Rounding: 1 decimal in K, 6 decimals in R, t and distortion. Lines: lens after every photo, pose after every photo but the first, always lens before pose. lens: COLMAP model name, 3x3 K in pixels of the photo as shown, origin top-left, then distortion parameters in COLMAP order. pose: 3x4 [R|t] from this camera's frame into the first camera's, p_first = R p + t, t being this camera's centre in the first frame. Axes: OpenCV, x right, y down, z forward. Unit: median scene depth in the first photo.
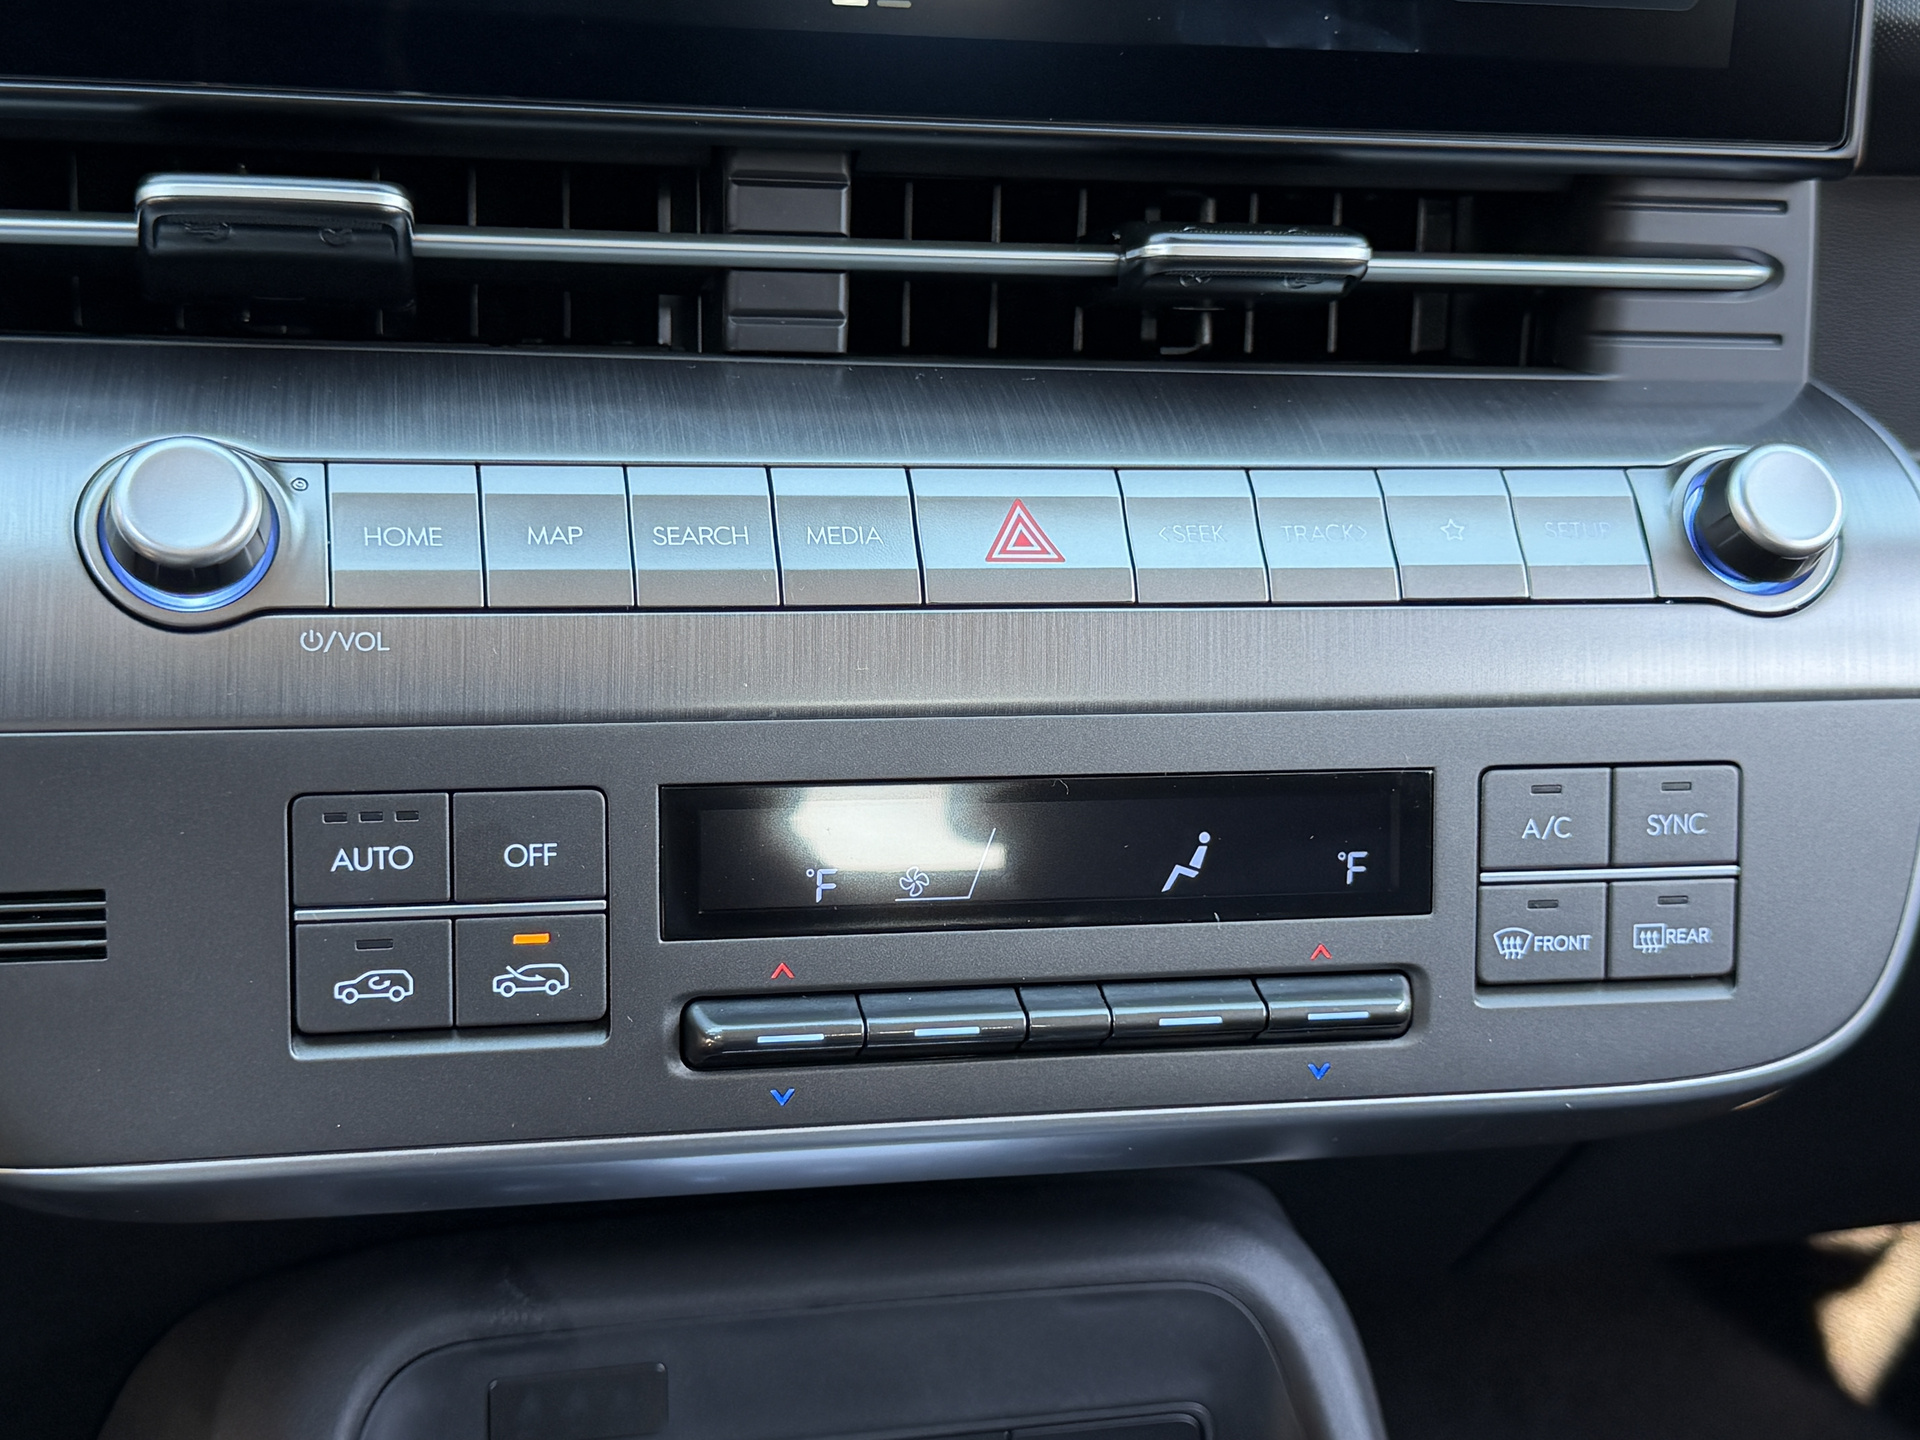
lens RADIAL K [[2687.5, 0, 947.1], [0, 2687.5, 720.4], [0, 0, 1]] dist [0.183741, -0.465178]
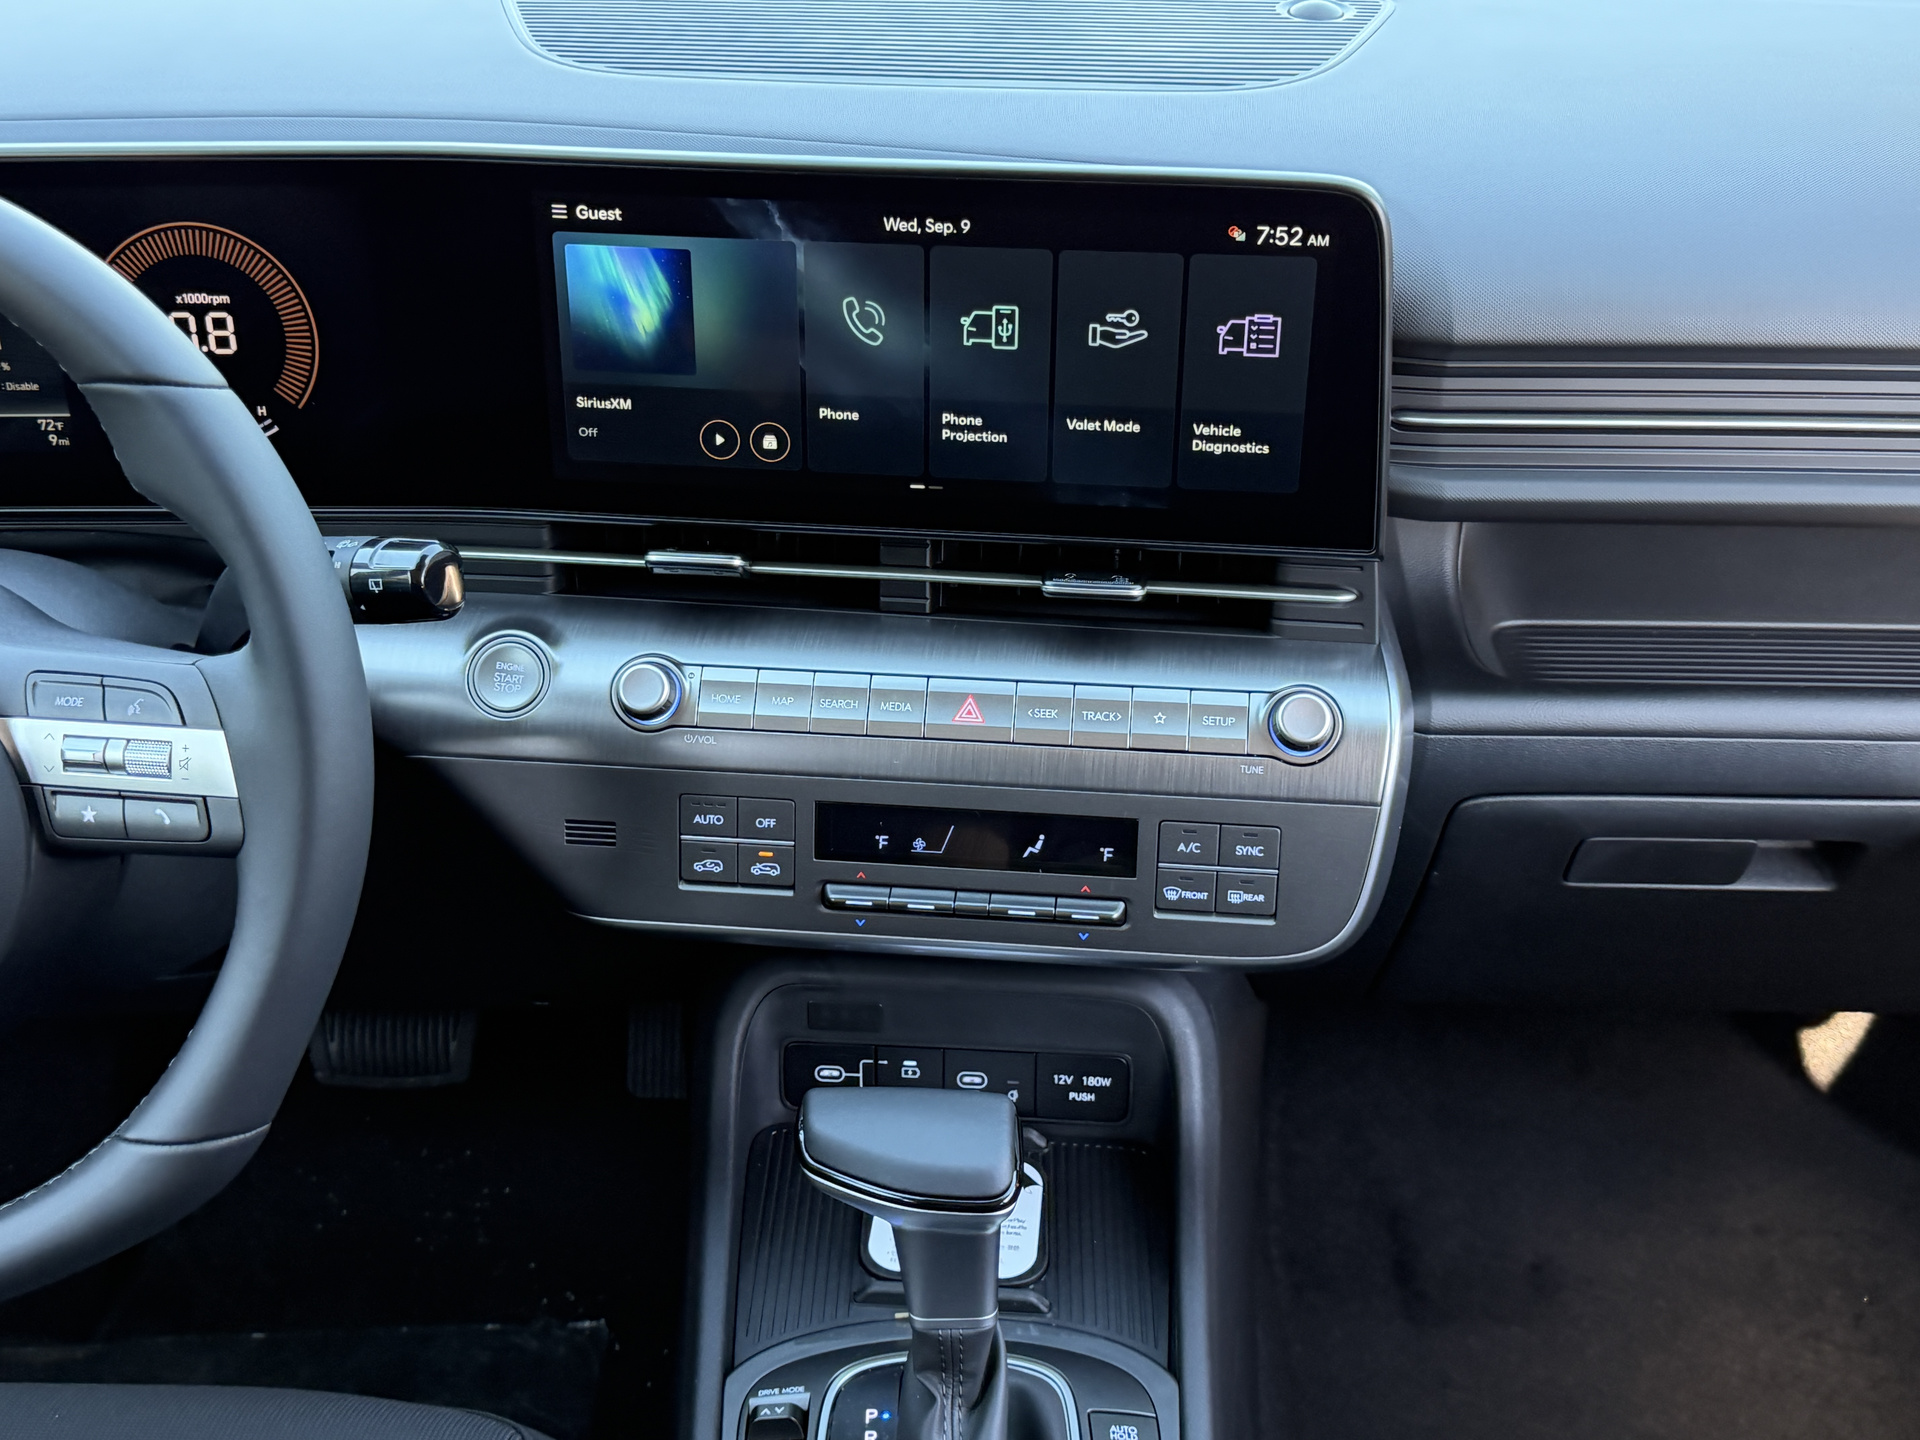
lens RADIAL K [[2192.3, 0, 939.0], [0, 2192.3, 737.2], [0, 0, 1]] dist [0.196483, -0.521097]
pose [[0.940455, 0.104547, -0.323441, 0.636935], [-0.051478, 0.984357, 0.168497, -0.372268], [0.335998, -0.141813, 0.931125, -0.853432]]
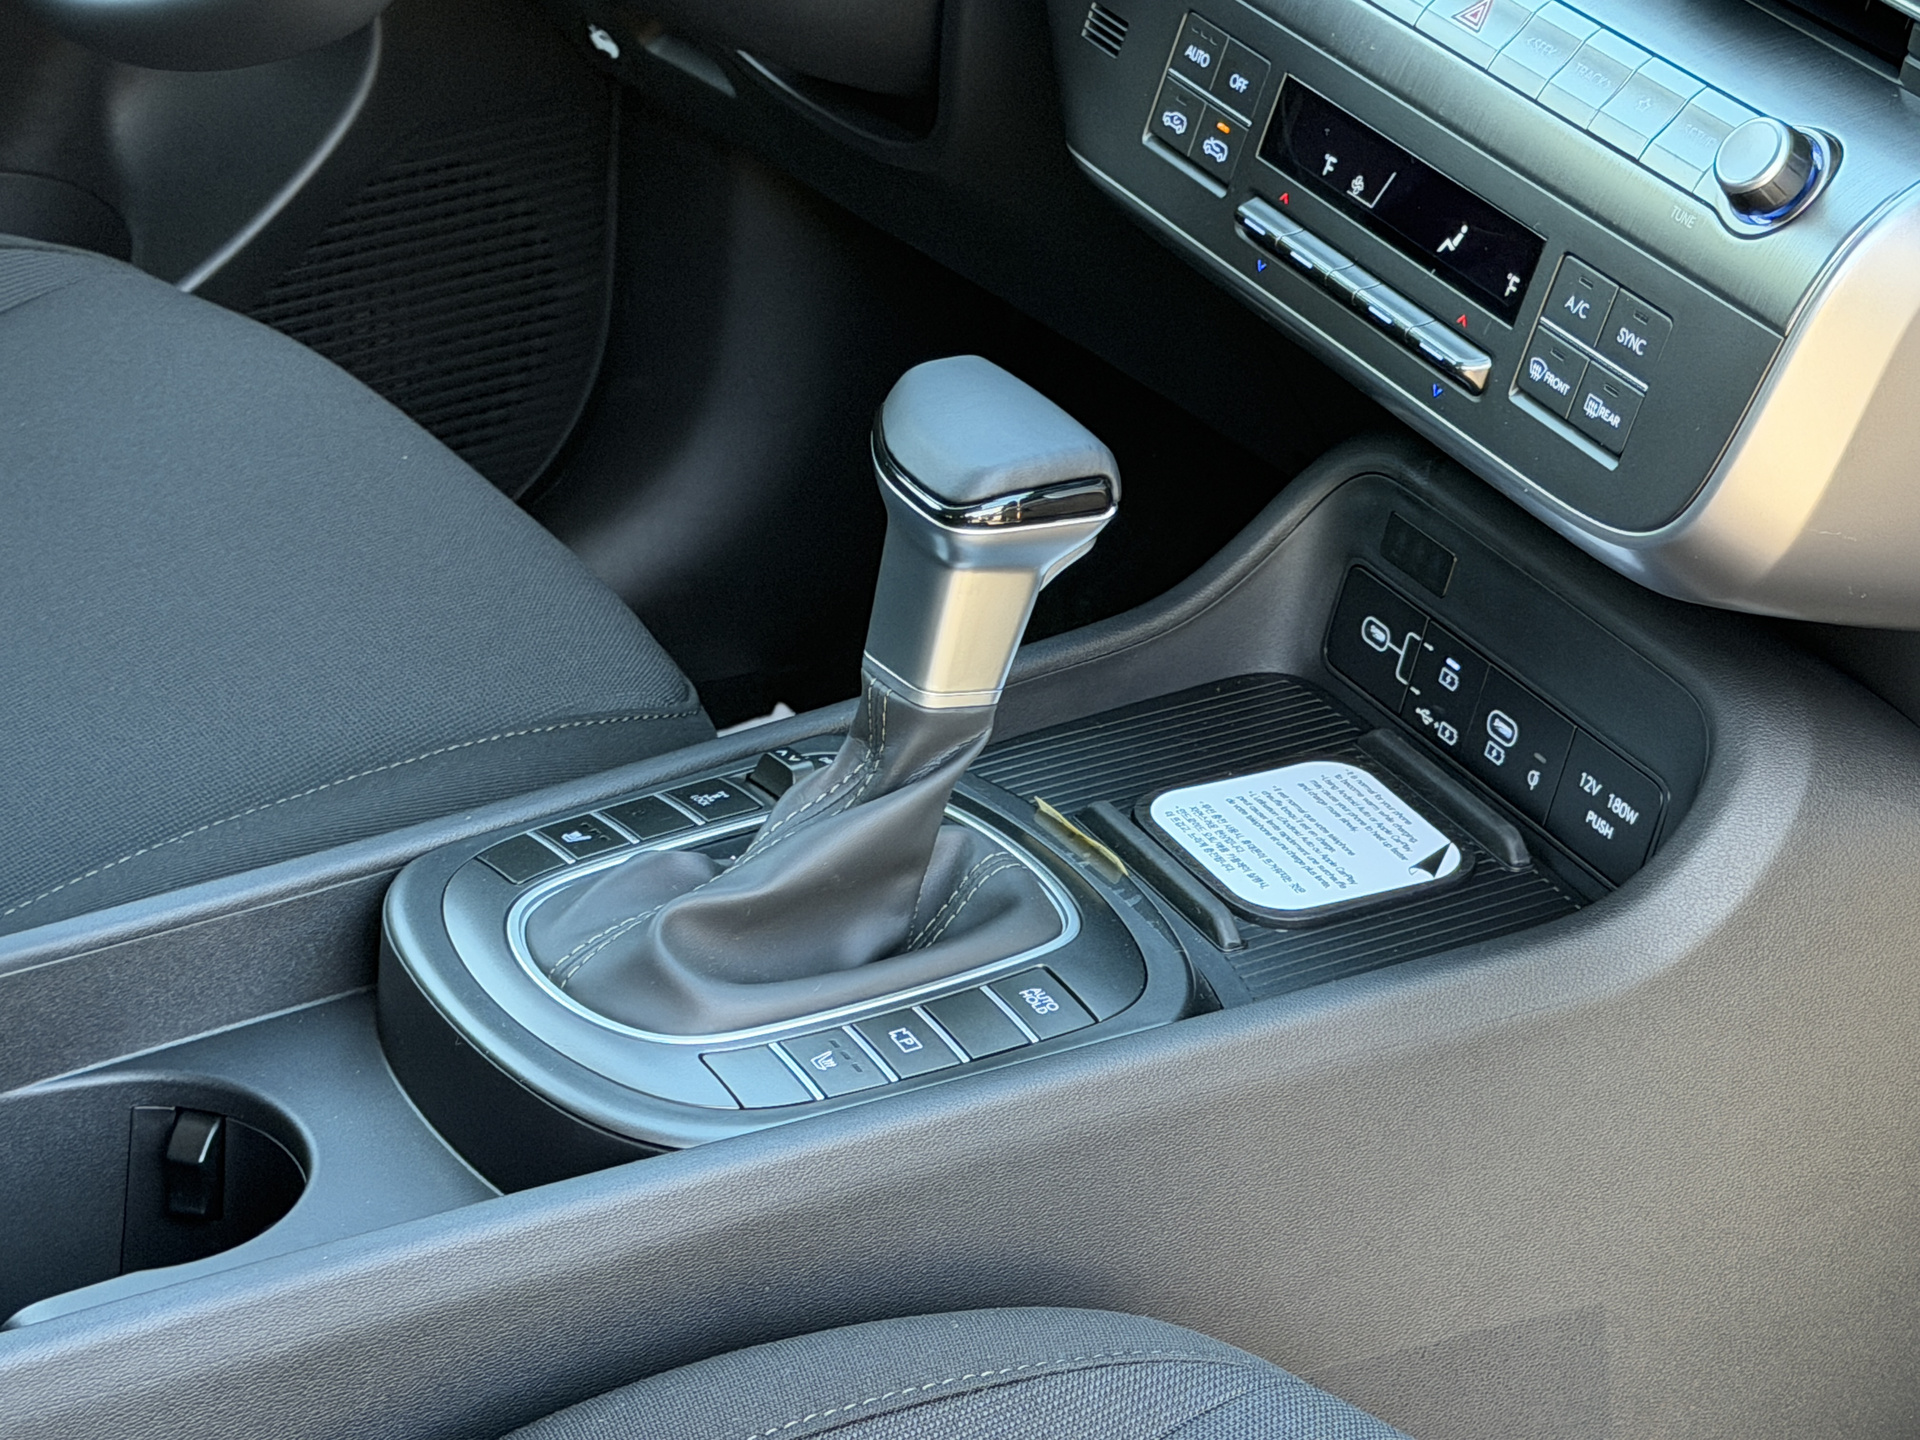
lens RADIAL K [[4484.8, 0, 960.0], [0, 4484.8, 720.0], [0, 0, 1]] dist [0.163487, -0.010523]
pose [[0.248665, 0.402772, -0.880875, 2.464102], [-0.388813, 0.874459, 0.290079, -0.355777], [0.887124, 0.270363, 0.374051, -0.172569]]
